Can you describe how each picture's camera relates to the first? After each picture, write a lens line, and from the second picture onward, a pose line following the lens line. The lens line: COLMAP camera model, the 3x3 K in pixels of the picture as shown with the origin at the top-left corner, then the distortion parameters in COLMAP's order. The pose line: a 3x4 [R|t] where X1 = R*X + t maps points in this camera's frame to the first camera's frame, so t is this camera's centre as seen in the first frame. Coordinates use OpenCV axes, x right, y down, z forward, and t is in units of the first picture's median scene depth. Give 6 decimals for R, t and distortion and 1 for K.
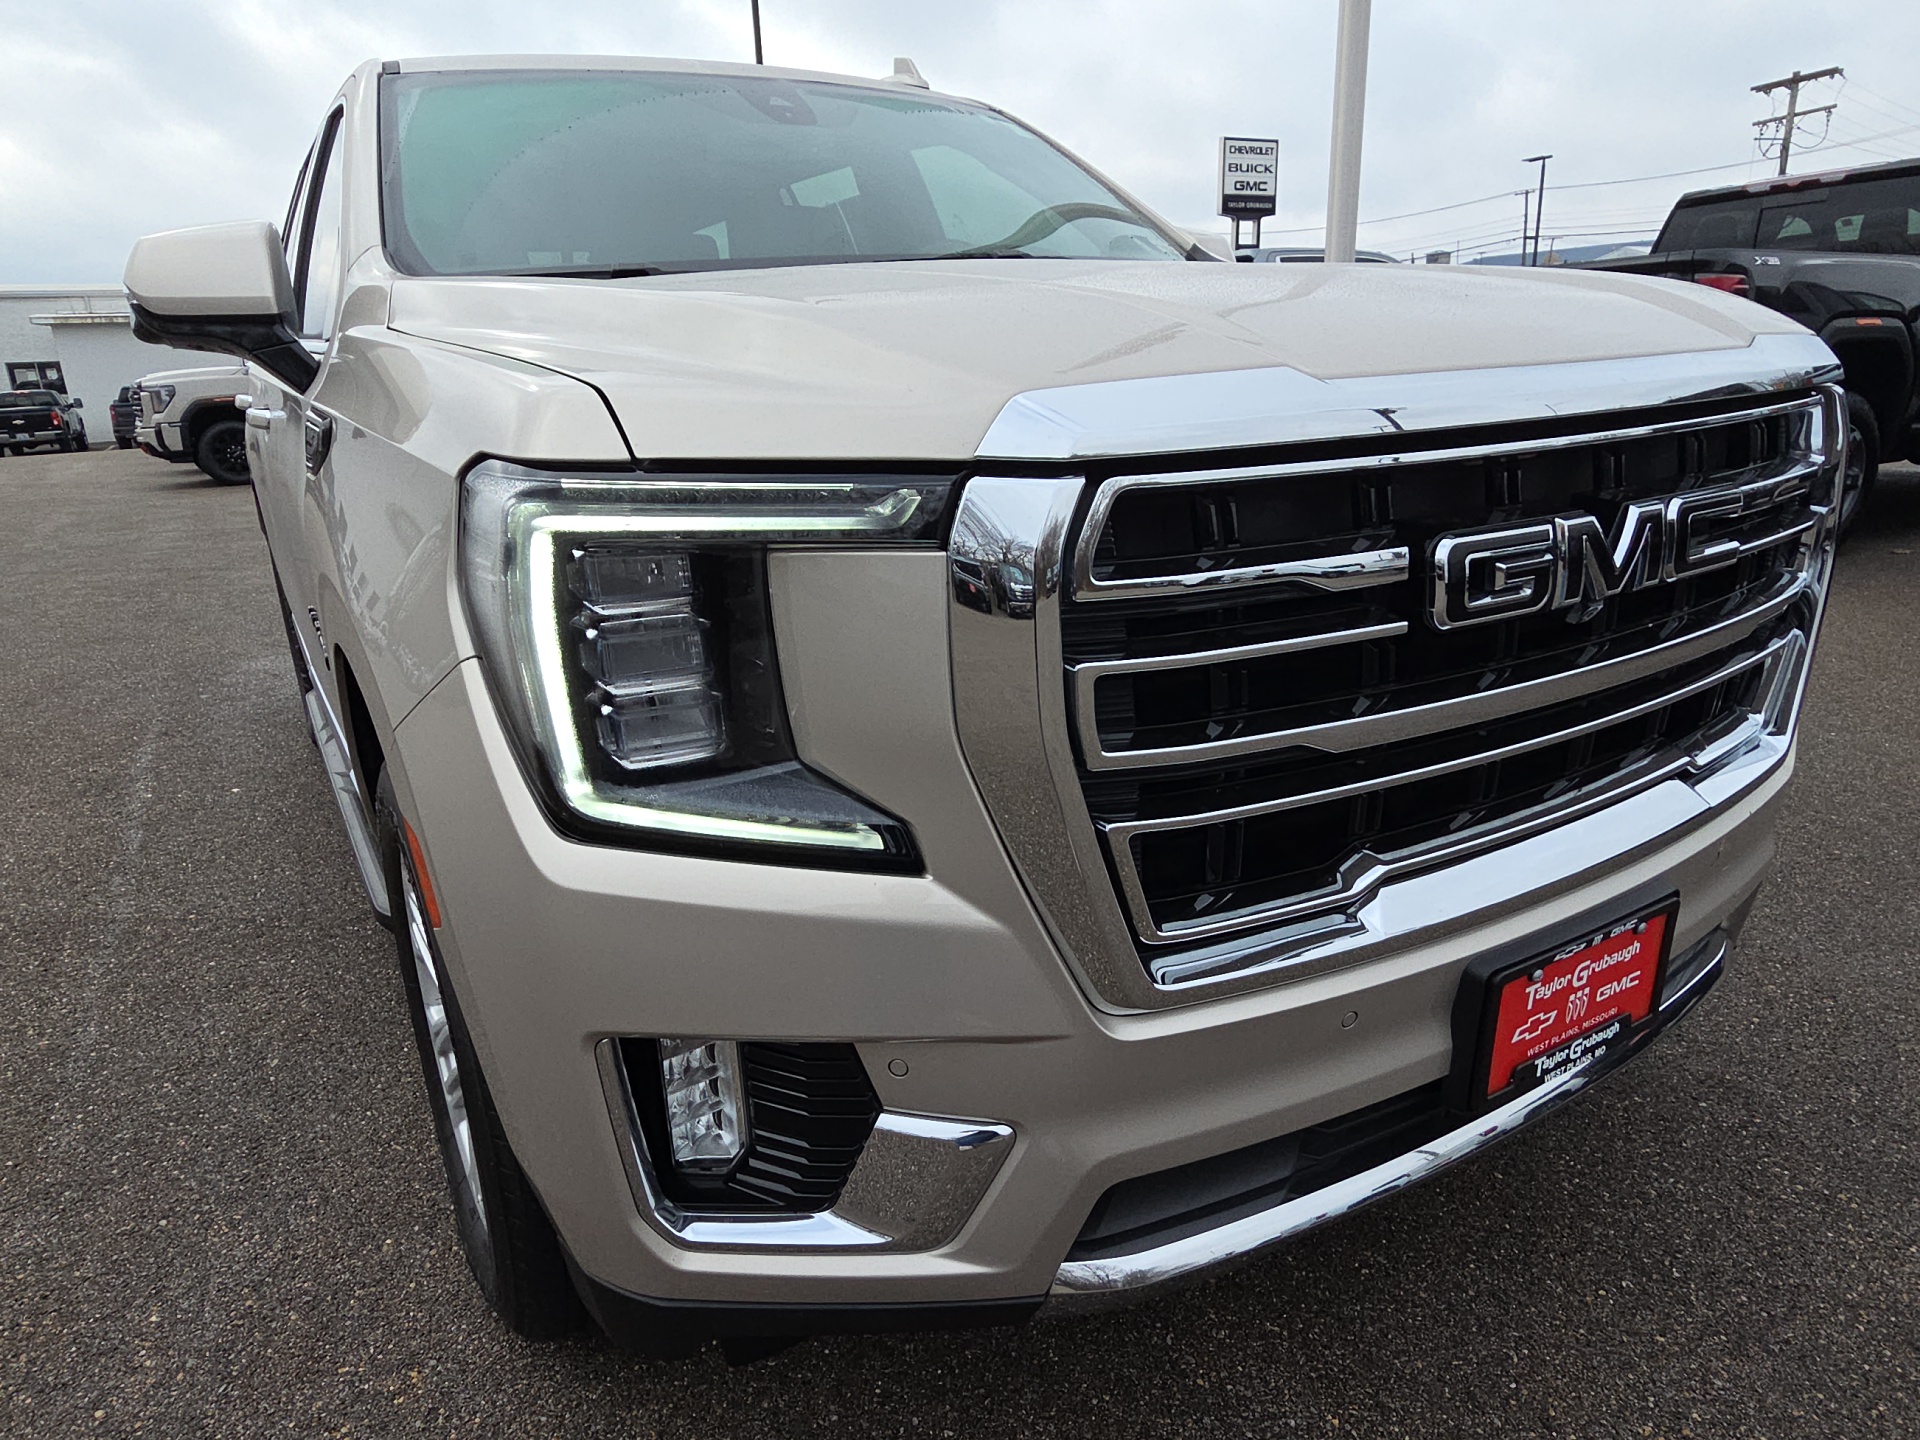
lens RADIAL K [[1214.5, 0, 949.5], [0, 1214.5, 747.7], [0, 0, 1]] dist [0.024164, -0.020409]
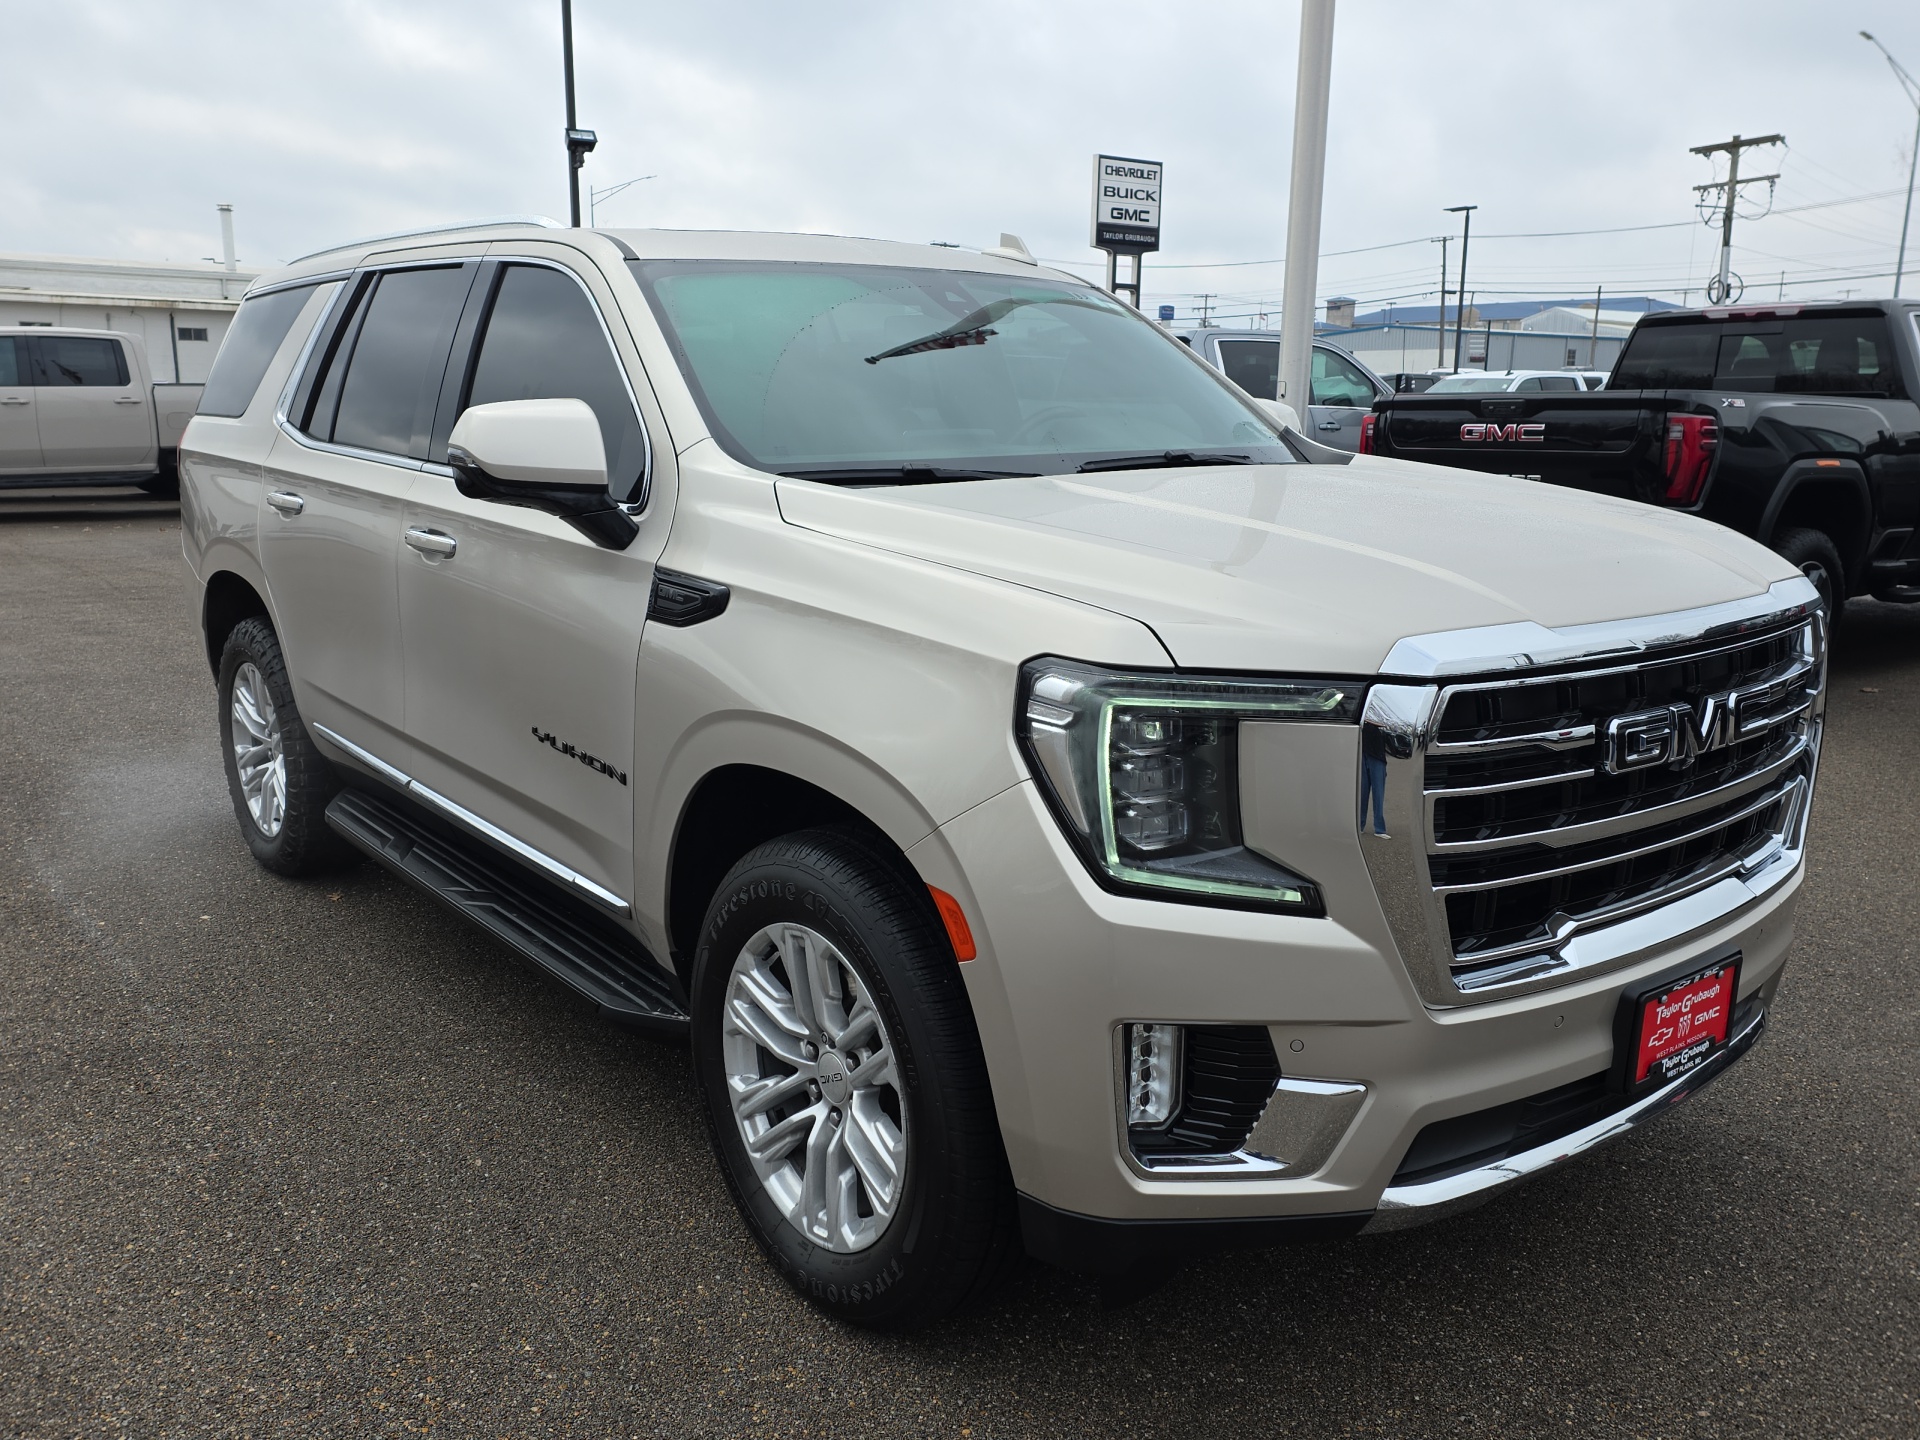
lens RADIAL K [[1649.3, 0, 960.5], [0, 1649.3, 719.3], [0, 0, 1]] dist [0.124359, -0.161348]
pose [[0.986868, 0.022388, 0.159967, -0.762697], [-0.004721, 0.993923, -0.109980, 0.076369], [-0.161457, 0.107780, 0.980977, -1.000137]]
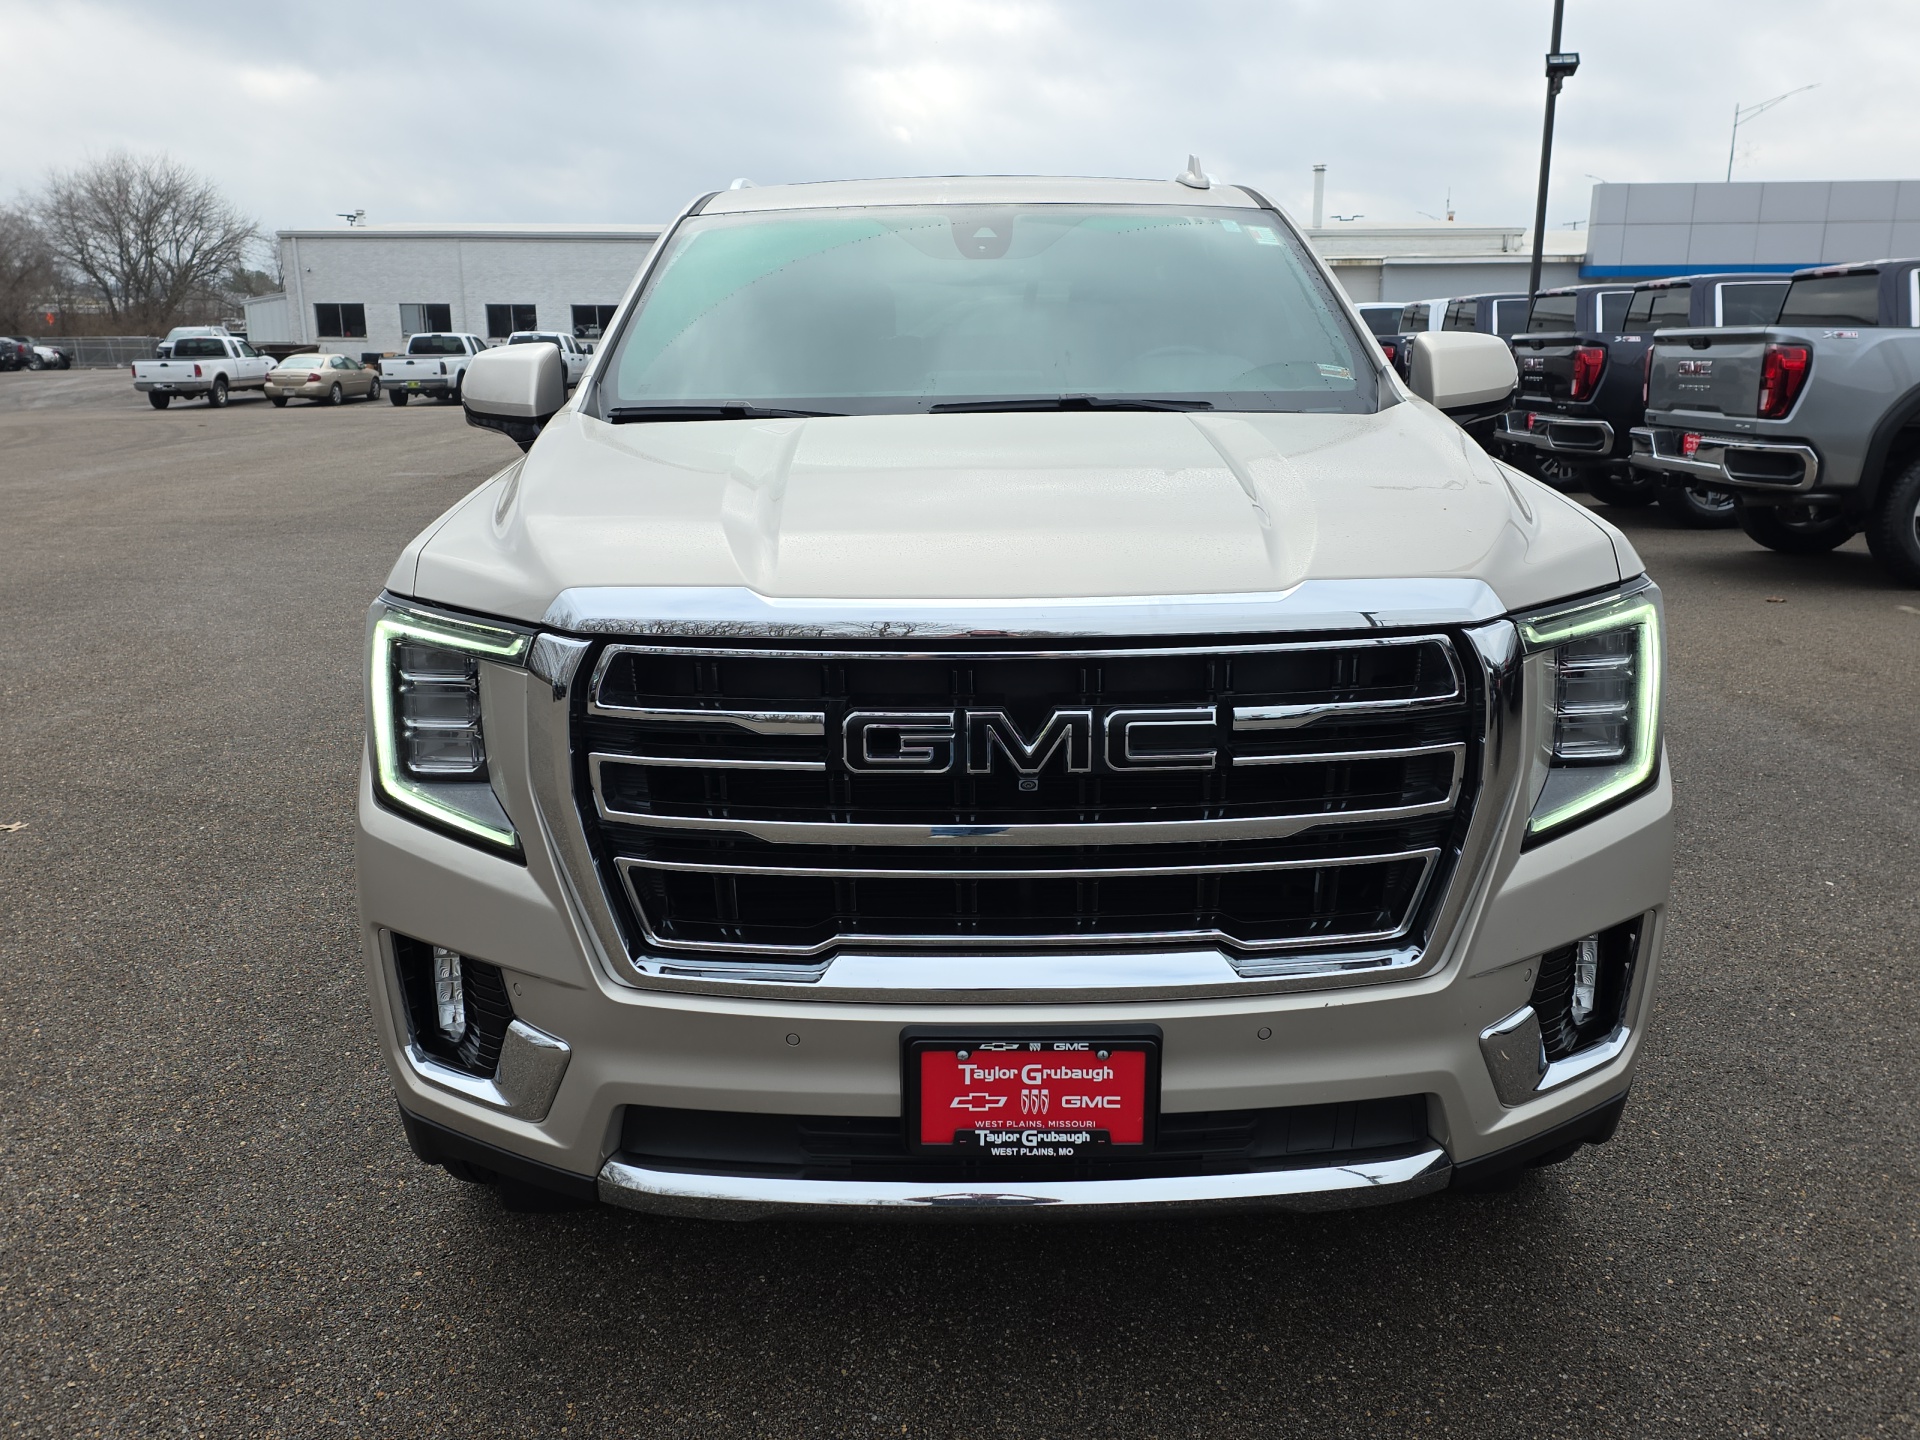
lens RADIAL K [[1649.3, 0, 960.5], [0, 1649.3, 719.3], [0, 0, 1]] dist [0.124359, -0.161348]
pose [[0.859568, 0.155692, -0.486726, 1.324010], [-0.185393, 0.982577, -0.013106, -0.143990], [0.476205, 0.101501, 0.873456, -0.585220]]
